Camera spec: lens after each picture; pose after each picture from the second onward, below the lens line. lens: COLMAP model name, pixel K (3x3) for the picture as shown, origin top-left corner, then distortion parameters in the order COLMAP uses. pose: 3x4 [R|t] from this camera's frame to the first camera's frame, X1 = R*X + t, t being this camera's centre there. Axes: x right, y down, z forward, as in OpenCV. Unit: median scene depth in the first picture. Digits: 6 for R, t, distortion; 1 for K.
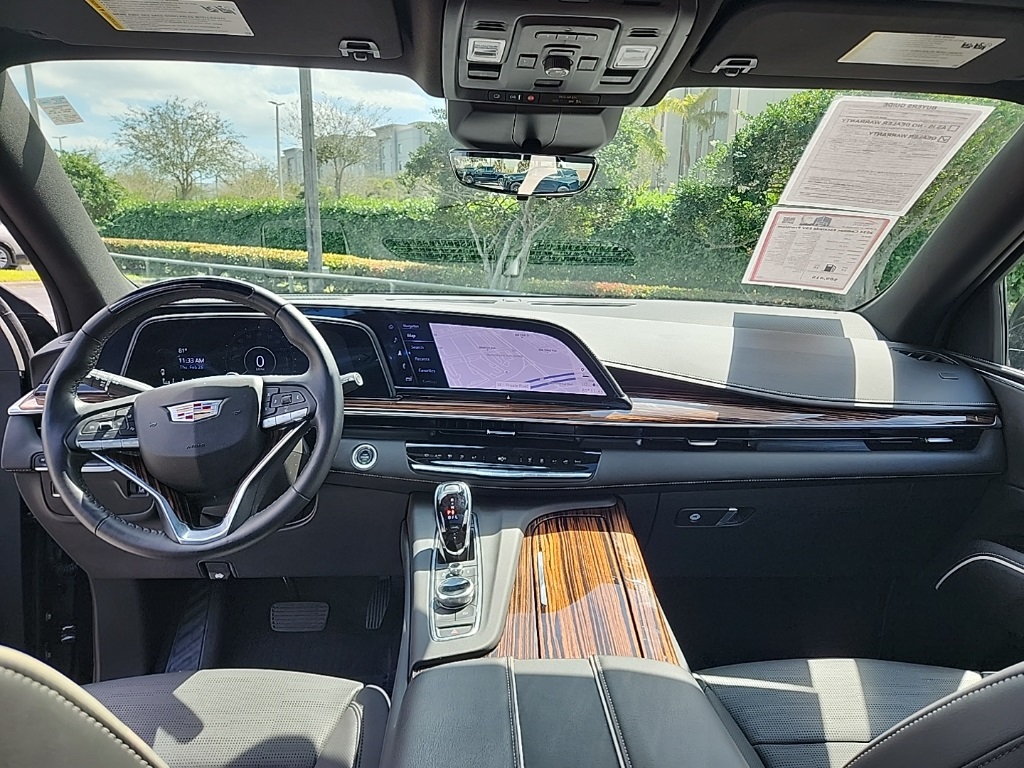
lens RADIAL K [[711.5, 0, 511.7], [0, 711.5, 386.1], [0, 0, 1]] dist [0.053459, -0.059971]
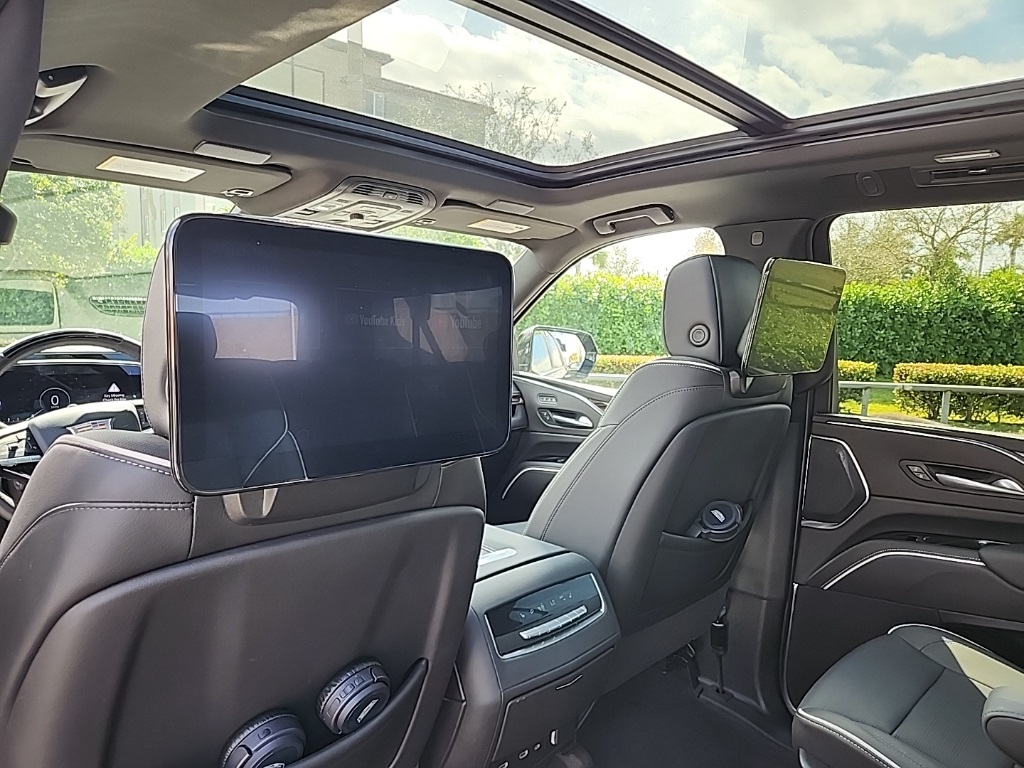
lens RADIAL K [[688.9, 0, 512.0], [0, 688.9, 384.0], [0, 0, 1]] dist [0.059410, -0.057196]
pose [[0.769251, -0.065103, 0.635621, -0.501729], [0.113117, 0.992958, -0.035196, 0.066357], [-0.628854, 0.098974, 0.771198, -0.396975]]
